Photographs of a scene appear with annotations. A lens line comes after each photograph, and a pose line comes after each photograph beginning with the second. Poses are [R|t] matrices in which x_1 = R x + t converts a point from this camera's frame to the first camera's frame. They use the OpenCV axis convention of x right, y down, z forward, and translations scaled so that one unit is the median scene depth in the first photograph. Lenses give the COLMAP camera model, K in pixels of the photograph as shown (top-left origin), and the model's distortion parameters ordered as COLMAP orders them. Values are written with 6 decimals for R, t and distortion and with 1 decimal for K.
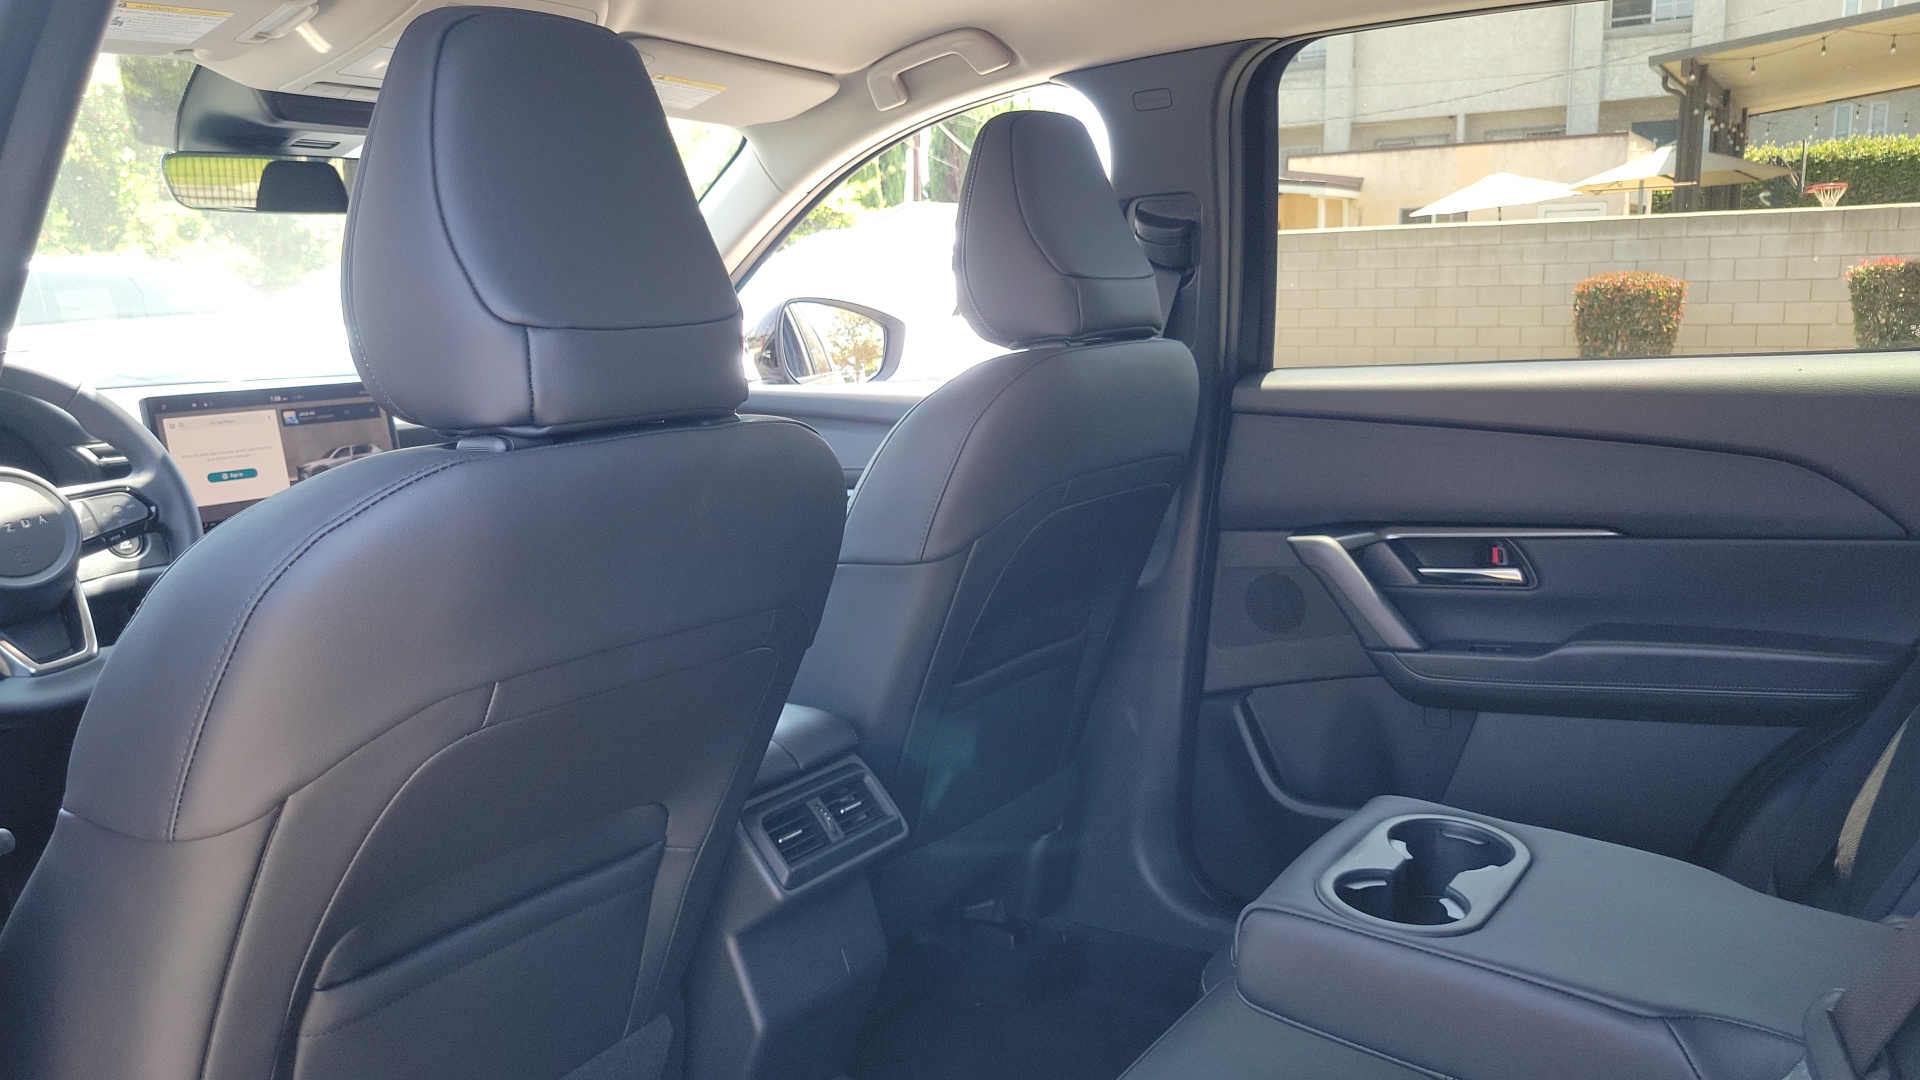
lens RADIAL K [[1502.6, 0, 954.2], [0, 1502.6, 545.5], [0, 0, 1]] dist [0.032351, -0.020202]
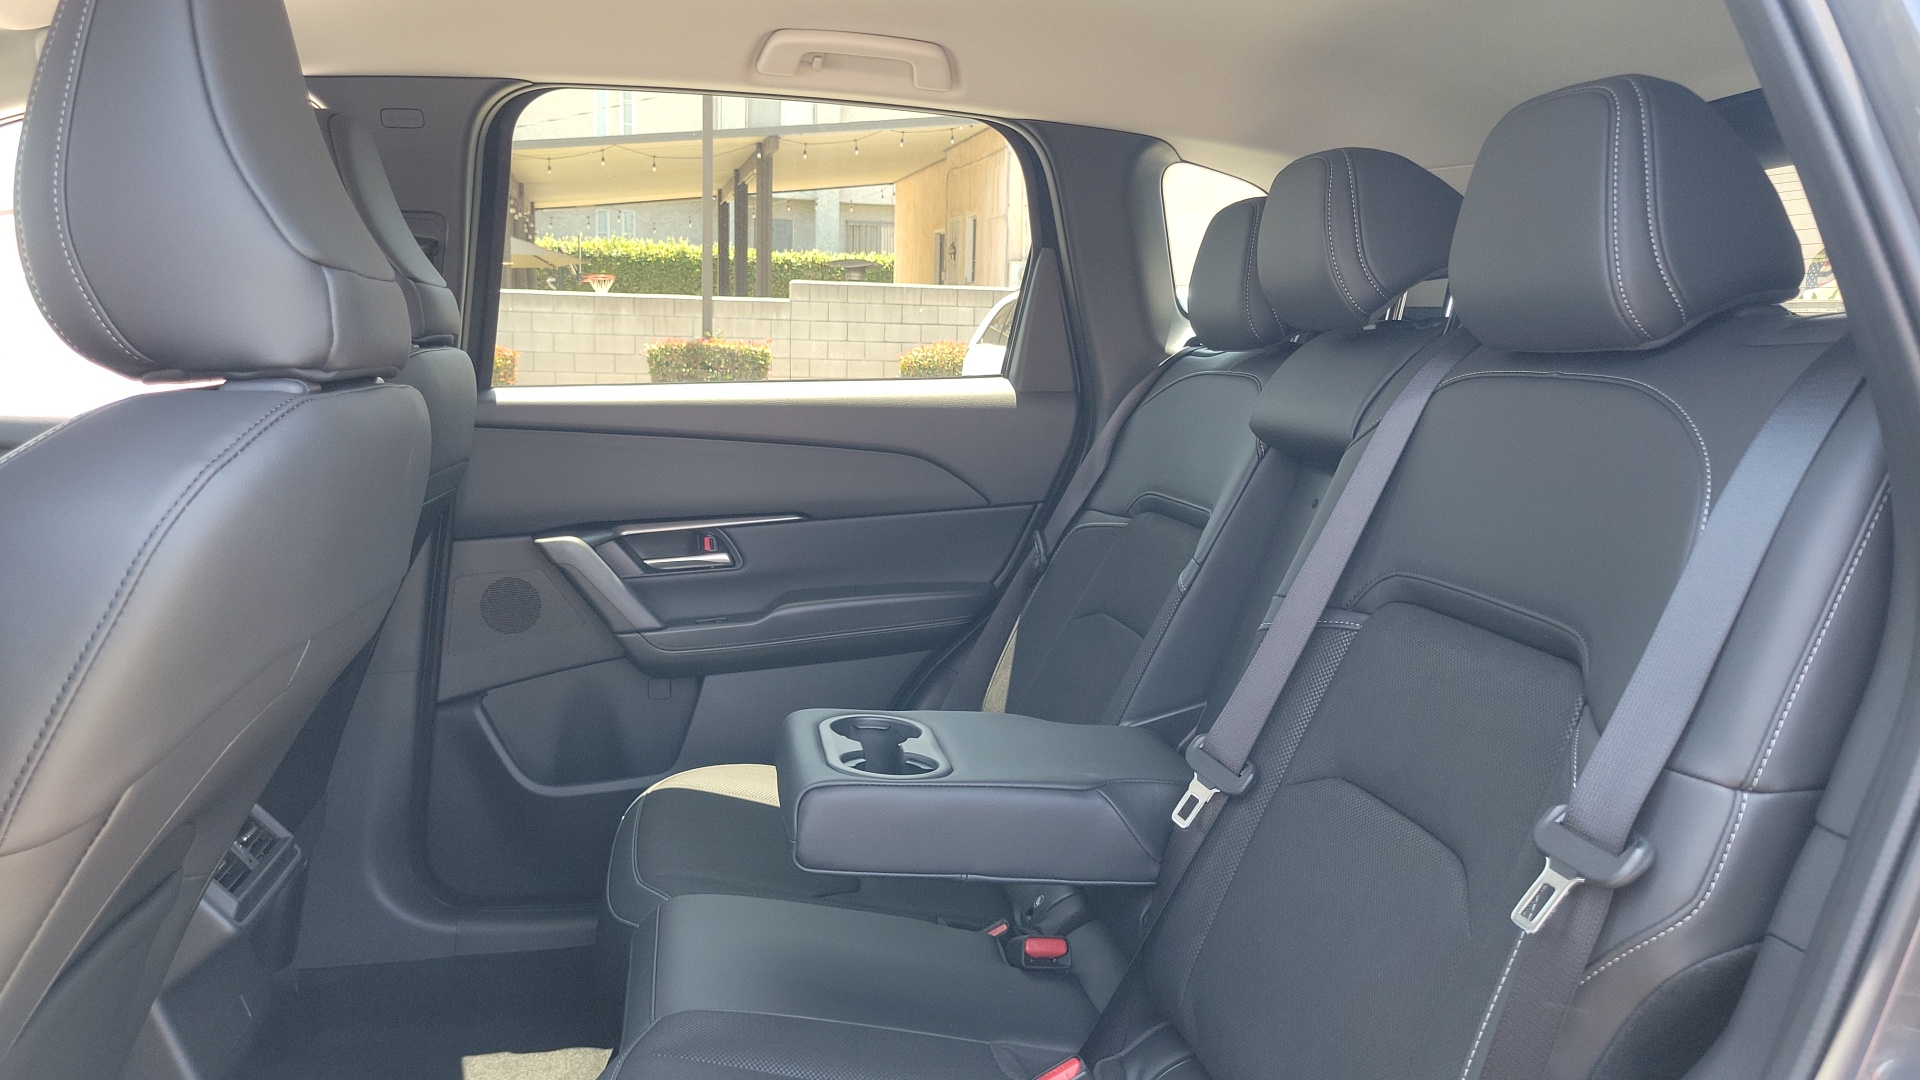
lens RADIAL K [[1502.6, 0, 975.6], [0, 1502.6, 570.7], [0, 0, 1]] dist [0.032351, -0.020202]
pose [[0.682760, -0.065069, 0.727739, -0.366687], [0.090349, 0.995901, 0.004280, 0.042123], [-0.725035, 0.062828, 0.685840, 0.026287]]
